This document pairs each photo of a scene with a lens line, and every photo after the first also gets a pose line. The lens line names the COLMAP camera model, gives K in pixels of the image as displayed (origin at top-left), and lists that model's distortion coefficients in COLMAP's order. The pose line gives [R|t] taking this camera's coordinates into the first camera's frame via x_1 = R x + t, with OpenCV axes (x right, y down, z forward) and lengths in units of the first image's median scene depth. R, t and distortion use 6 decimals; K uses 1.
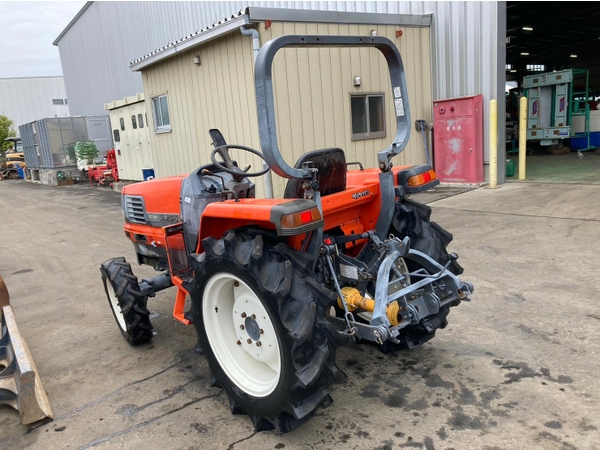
lens RADIAL K [[505.3, 0, 301.0], [0, 505.3, 225.6], [0, 0, 1]] dist [-0.009409, -0.003800]
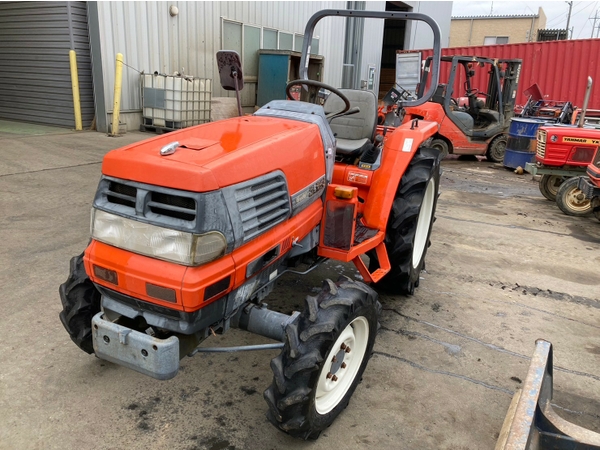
lens RADIAL K [[505.3, 0, 301.2], [0, 505.3, 225.9], [0, 0, 1]] dist [-0.009409, -0.003800]
pose [[-0.423841, -0.198557, 0.883705, -0.973816], [0.160637, 0.943729, 0.289088, -0.185057], [-0.891378, 0.264483, -0.368095, 1.462155]]
